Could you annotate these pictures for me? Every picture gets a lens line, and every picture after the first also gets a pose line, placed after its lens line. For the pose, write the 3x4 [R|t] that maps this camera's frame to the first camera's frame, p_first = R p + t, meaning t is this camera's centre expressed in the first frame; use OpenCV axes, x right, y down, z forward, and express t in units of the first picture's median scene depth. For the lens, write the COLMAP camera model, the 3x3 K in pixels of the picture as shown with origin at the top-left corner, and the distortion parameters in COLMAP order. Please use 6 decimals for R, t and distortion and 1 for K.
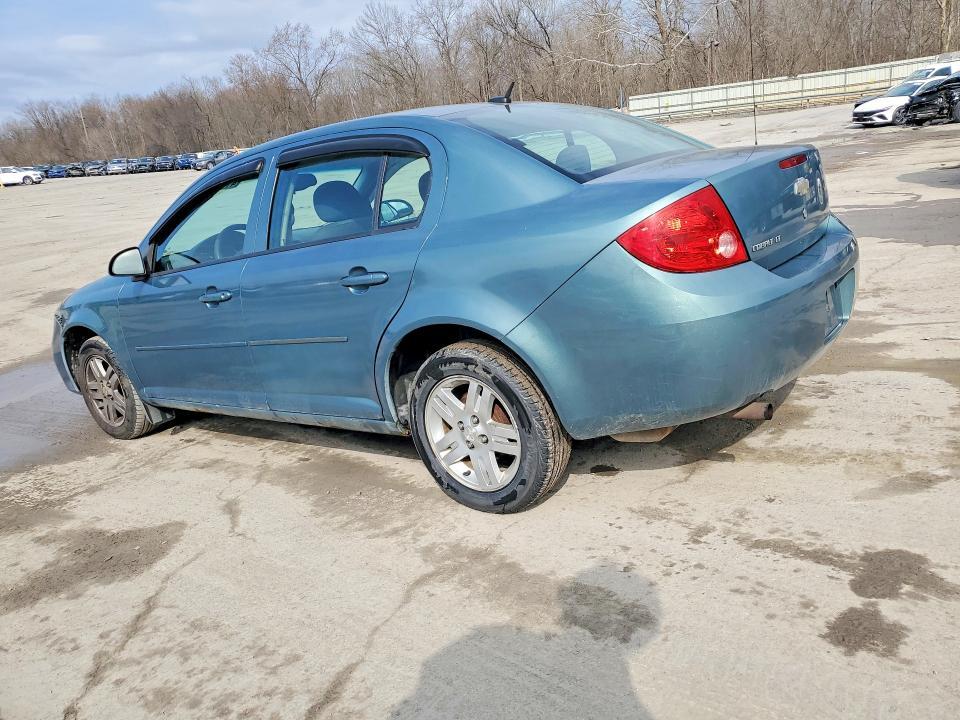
lens RADIAL K [[760.7, 0, 480.0], [0, 760.7, 360.0], [0, 0, 1]] dist [-0.014722, 0.054813]
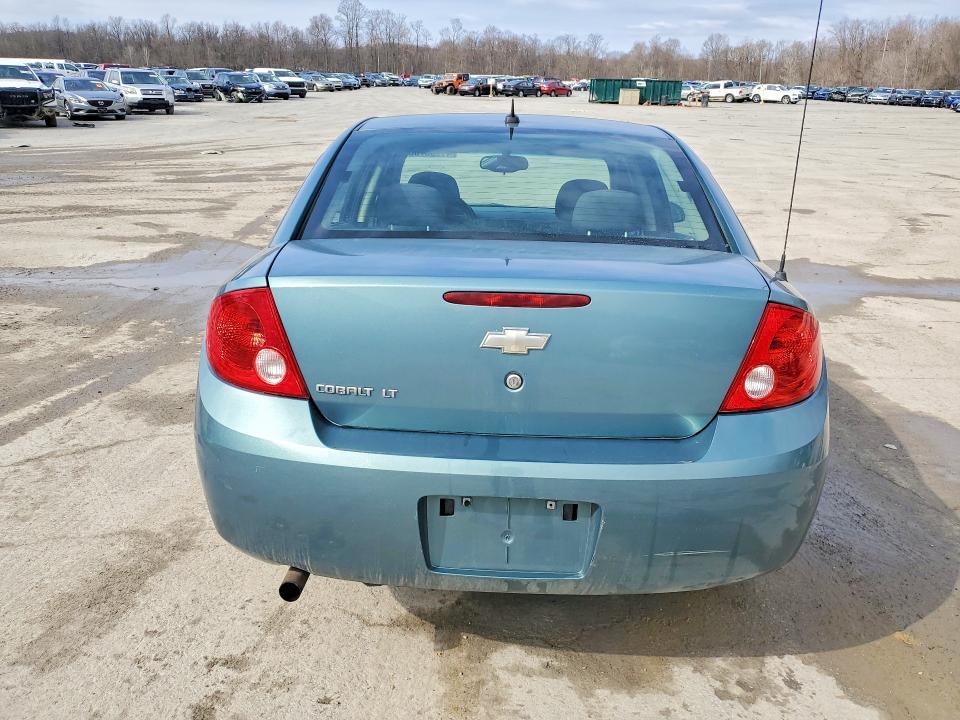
lens RADIAL K [[760.7, 0, 480.0], [0, 760.7, 360.0], [0, 0, 1]] dist [-0.014722, 0.054813]
pose [[0.568194, 0.383814, -0.727903, 0.915359], [-0.312888, 0.918893, 0.240283, -0.370238], [0.761089, 0.091224, 0.642201, 0.610846]]
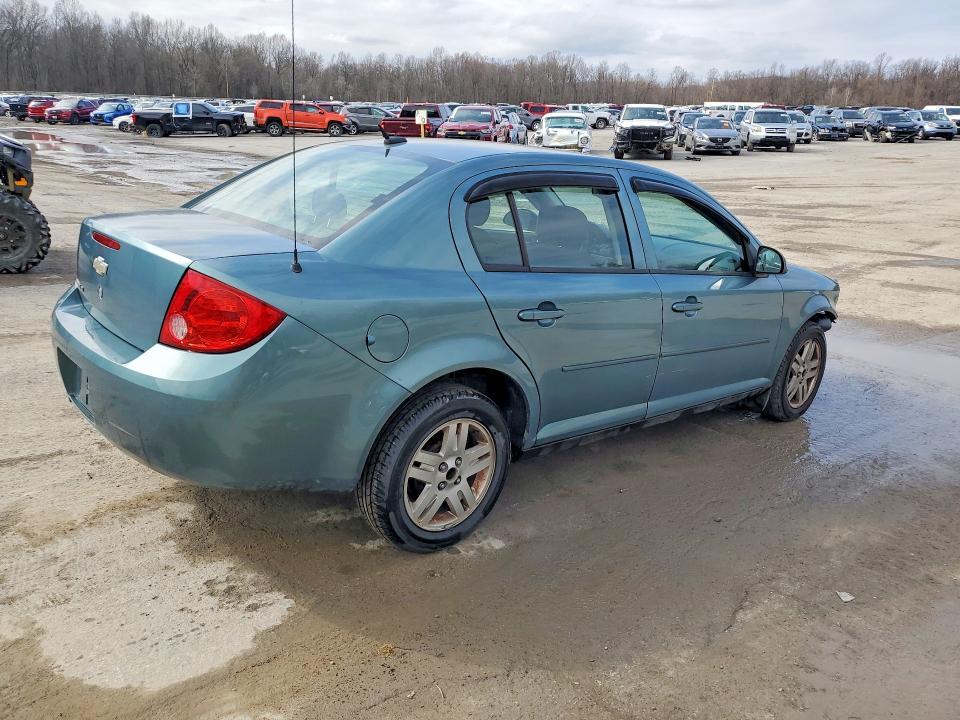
lens RADIAL K [[760.7, 0, 480.0], [0, 760.7, 360.0], [0, 0, 1]] dist [-0.014722, 0.054813]
pose [[-0.224002, 0.395847, -0.890577, 1.323620], [-0.281439, 0.848593, 0.447975, -0.749218], [0.933068, 0.350990, -0.078680, 1.666226]]
